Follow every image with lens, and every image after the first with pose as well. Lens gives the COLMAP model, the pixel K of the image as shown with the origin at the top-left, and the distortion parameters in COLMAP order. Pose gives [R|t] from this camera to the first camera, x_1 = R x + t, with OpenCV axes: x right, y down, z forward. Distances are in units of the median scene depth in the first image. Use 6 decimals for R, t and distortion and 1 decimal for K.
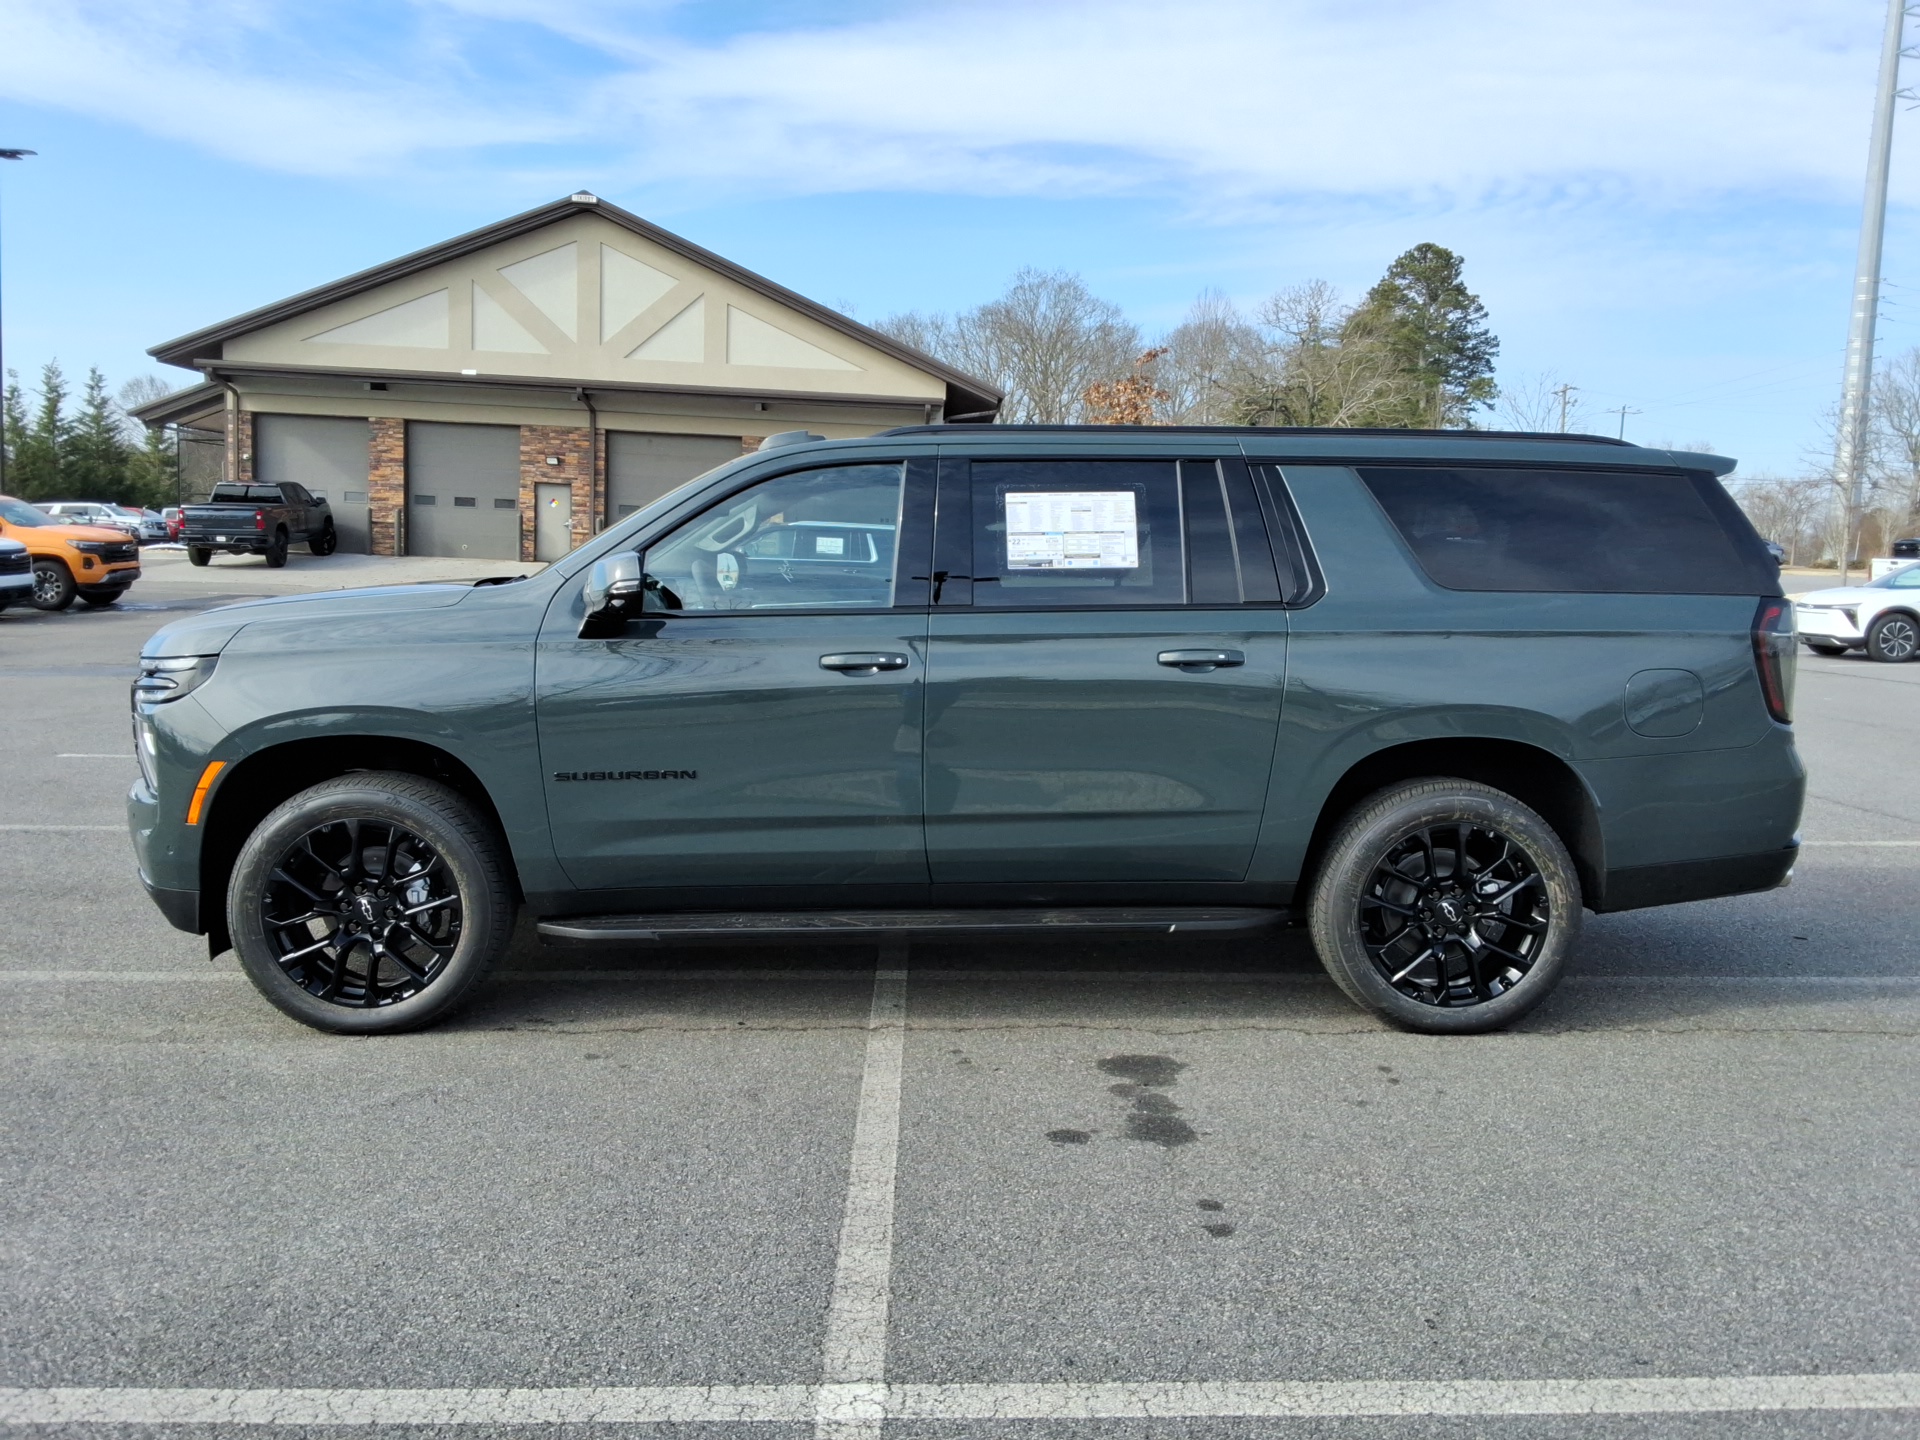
lens RADIAL K [[1527.1, 0, 978.0], [0, 1527.1, 698.6], [0, 0, 1]] dist [0.129283, -0.198772]
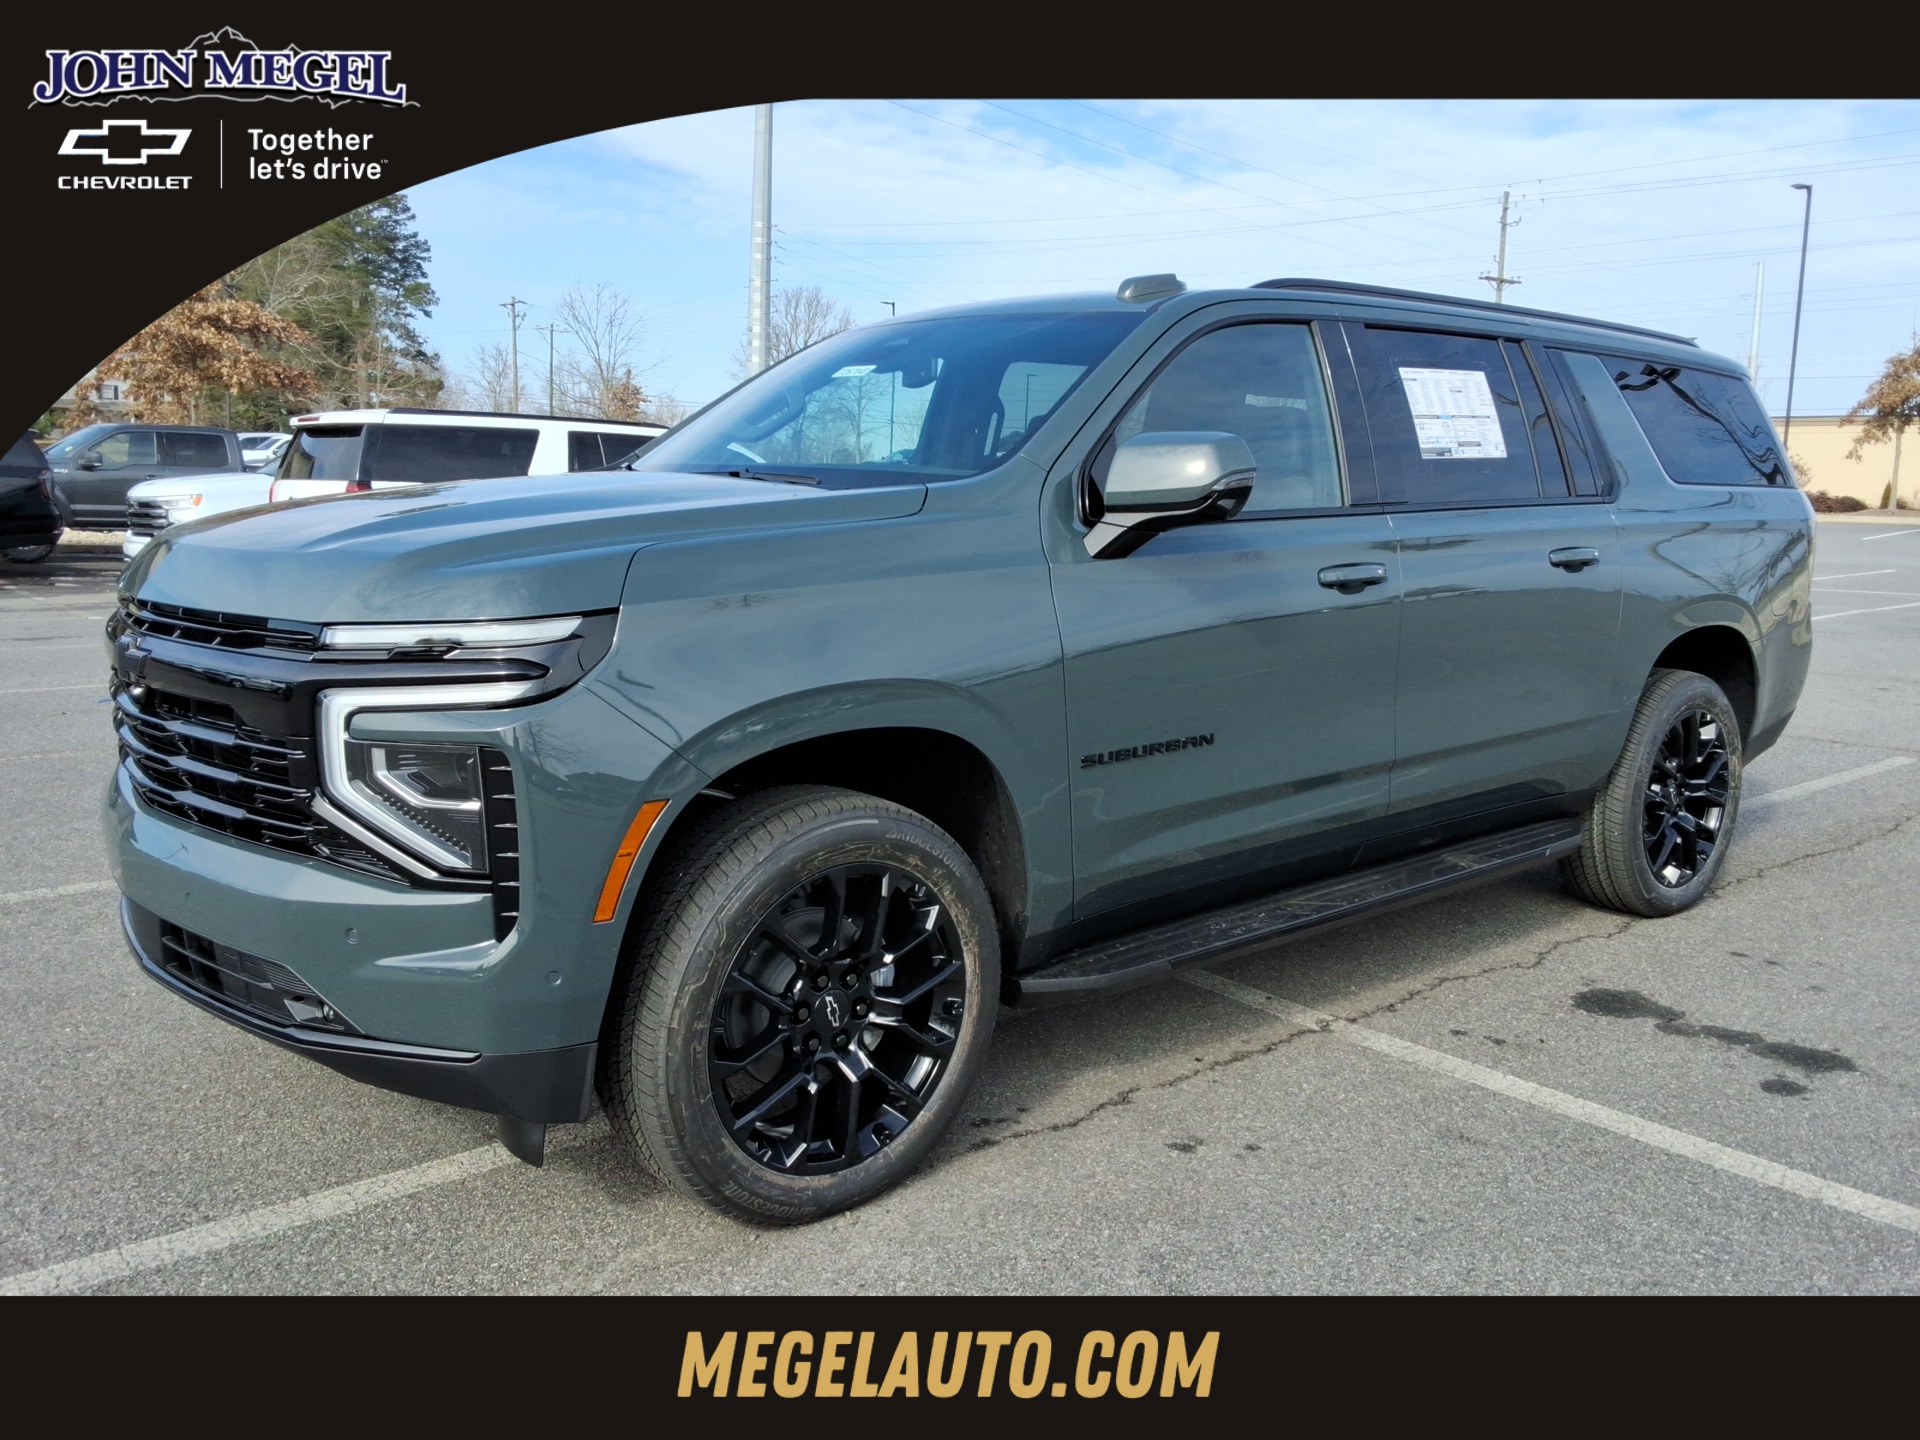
lens RADIAL K [[1527.1, 0, 978.0], [0, 1527.1, 698.6], [0, 0, 1]] dist [0.129283, -0.198772]
pose [[0.781955, -0.087961, 0.617097, -0.089804], [0.053943, 0.995829, 0.073592, -0.003704], [-0.620996, -0.024257, 0.783438, 0.061567]]
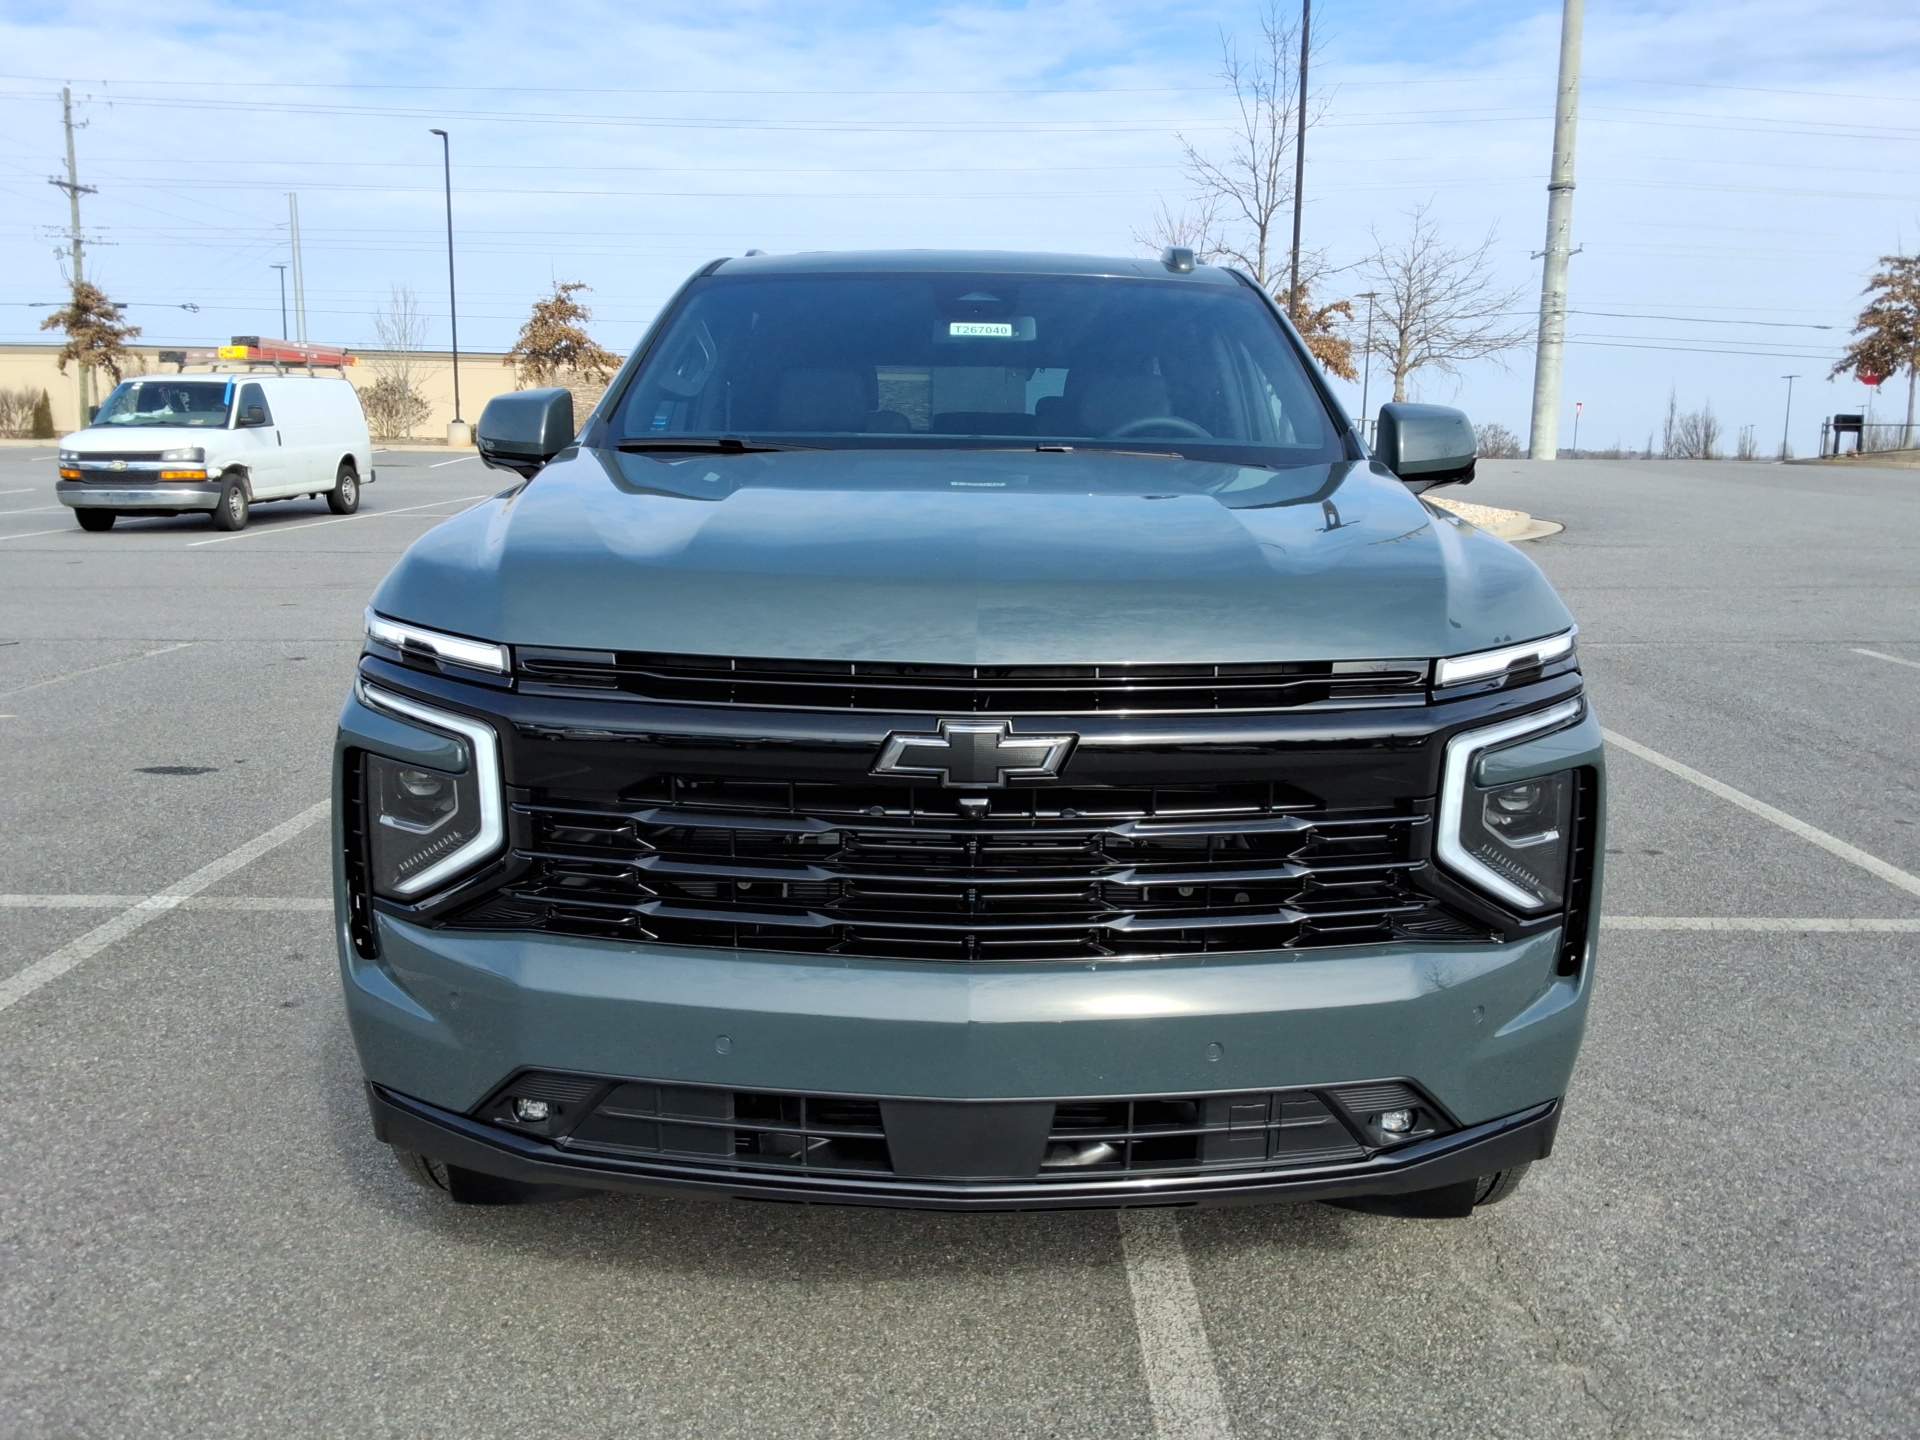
lens RADIAL K [[1560.1, 0, 985.9], [0, 1560.1, 686.2], [0, 0, 1]] dist [0.038657, -0.065008]
pose [[0.020950, -0.175874, 0.984190, -0.125934], [0.086816, 0.981007, 0.173458, -0.013686], [-0.996004, 0.081810, 0.035820, 0.145701]]
